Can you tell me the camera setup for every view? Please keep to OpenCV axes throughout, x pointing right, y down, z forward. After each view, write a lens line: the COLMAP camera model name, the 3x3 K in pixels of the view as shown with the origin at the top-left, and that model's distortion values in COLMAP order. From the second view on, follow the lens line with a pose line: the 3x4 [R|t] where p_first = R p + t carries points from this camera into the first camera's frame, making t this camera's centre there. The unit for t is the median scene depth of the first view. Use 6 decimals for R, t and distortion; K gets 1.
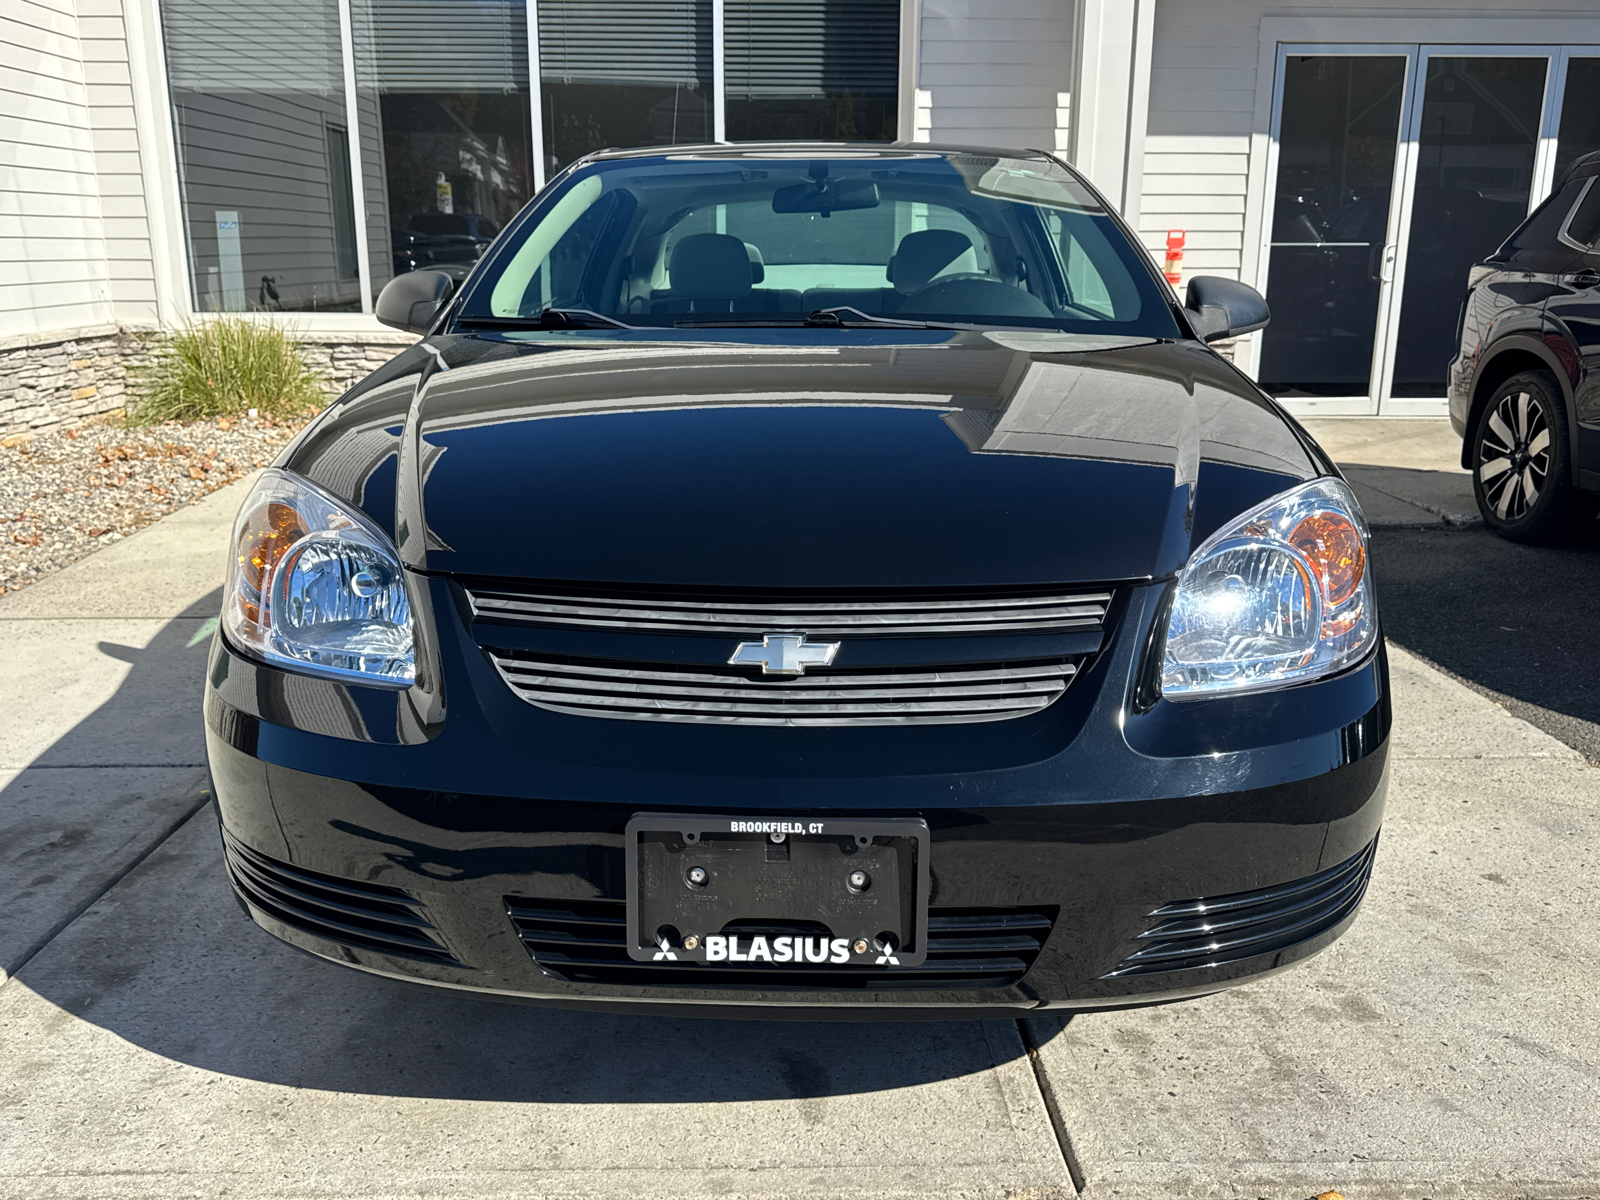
lens RADIAL K [[1308.5, 0, 806.7], [0, 1308.5, 591.1], [0, 0, 1]] dist [0.056898, -0.085568]
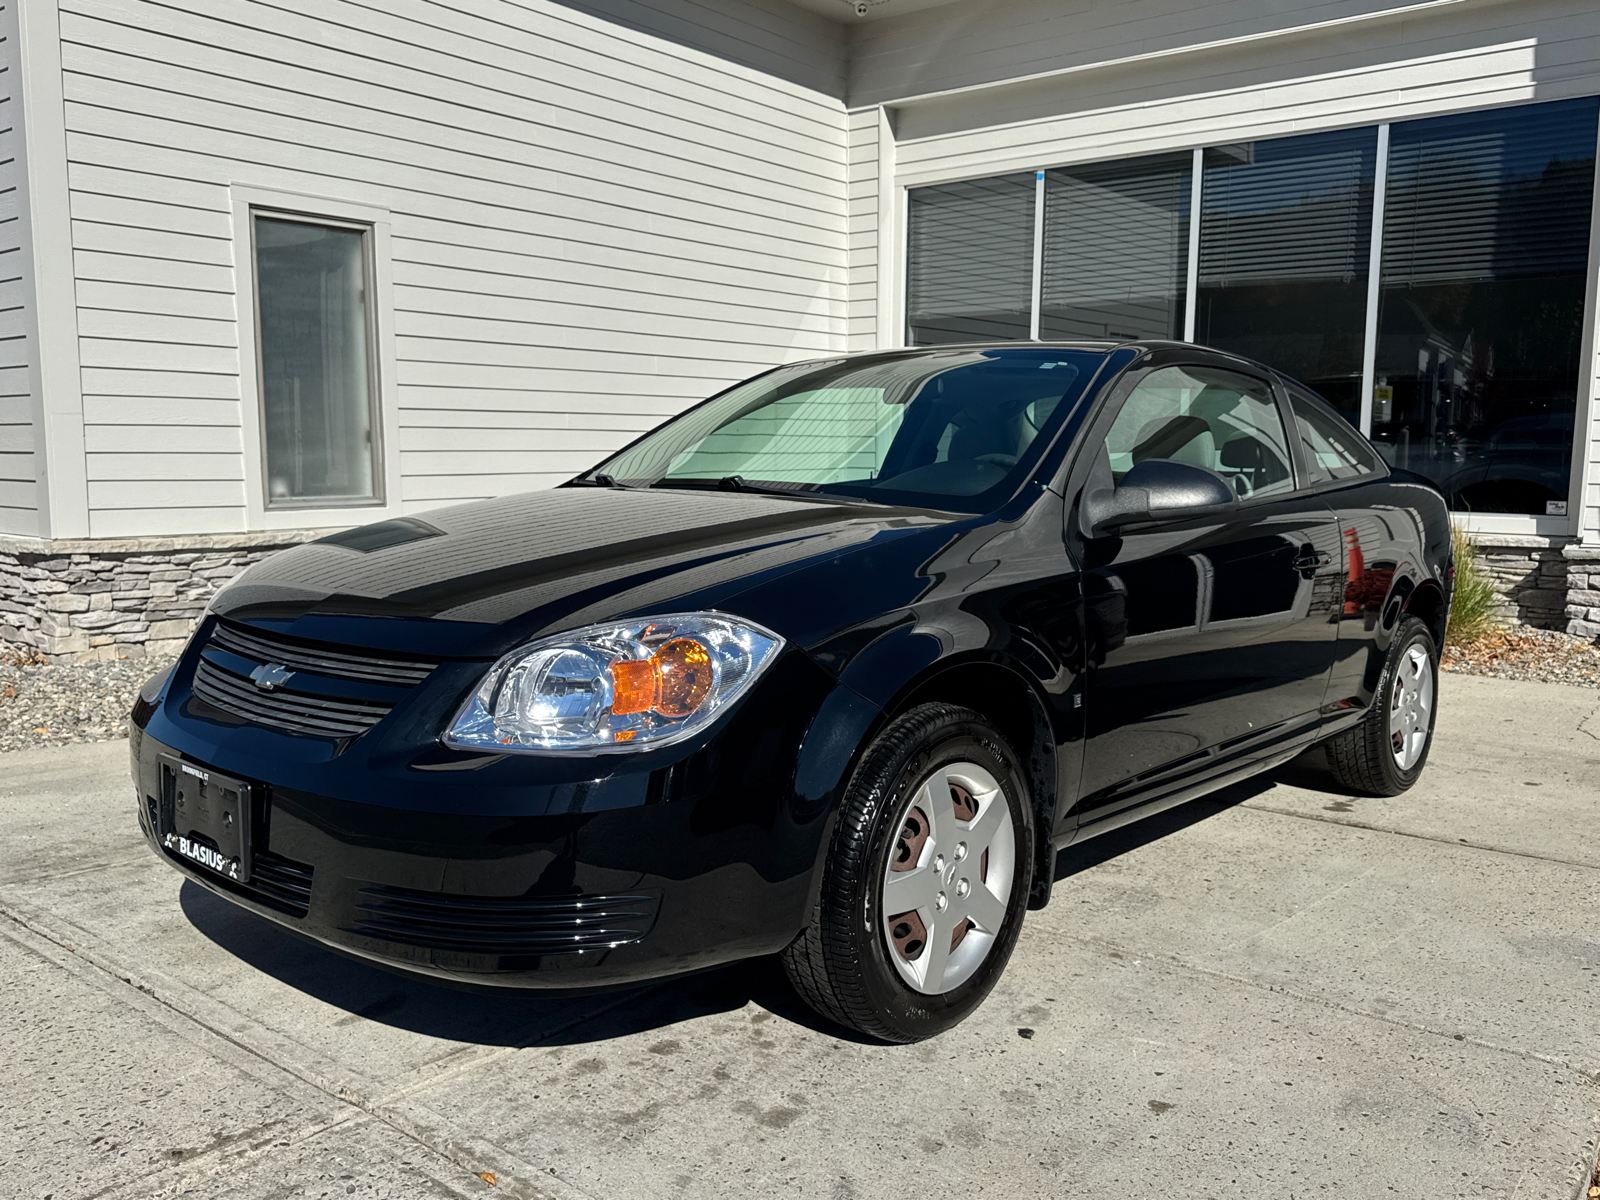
lens RADIAL K [[1308.5, 0, 802.8], [0, 1308.5, 614.0], [0, 0, 1]] dist [0.056898, -0.085568]
pose [[0.768946, 0.082712, -0.633941, 1.137929], [-0.163001, 0.984189, -0.069304, -0.014358], [0.618185, 0.156624, 0.770270, 0.133532]]
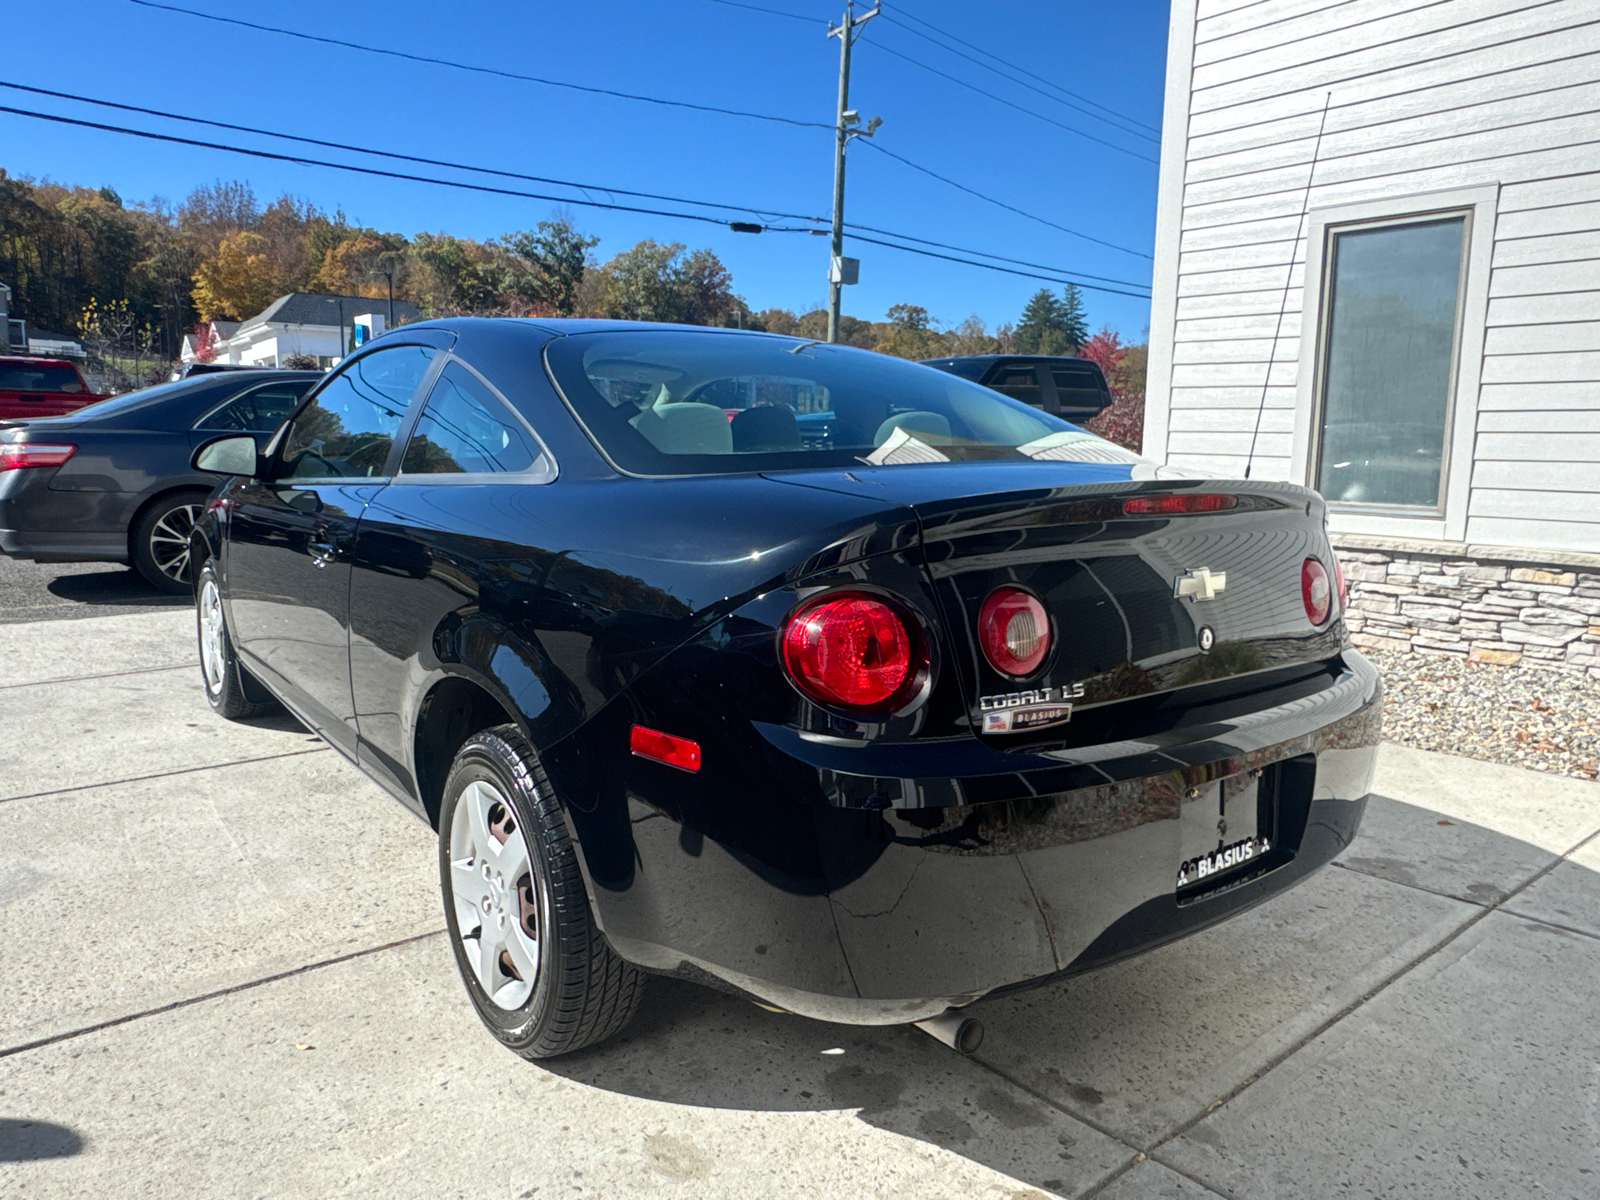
lens RADIAL K [[1121.7, 0, 798.9], [0, 1121.7, 606.4], [0, 0, 1]] dist [-0.012607, 0.010632]
pose [[-0.780265, 0.075454, -0.620881, 0.926478], [-0.178256, 0.924697, 0.336393, -0.895024], [0.599509, 0.373151, -0.708059, 3.535957]]
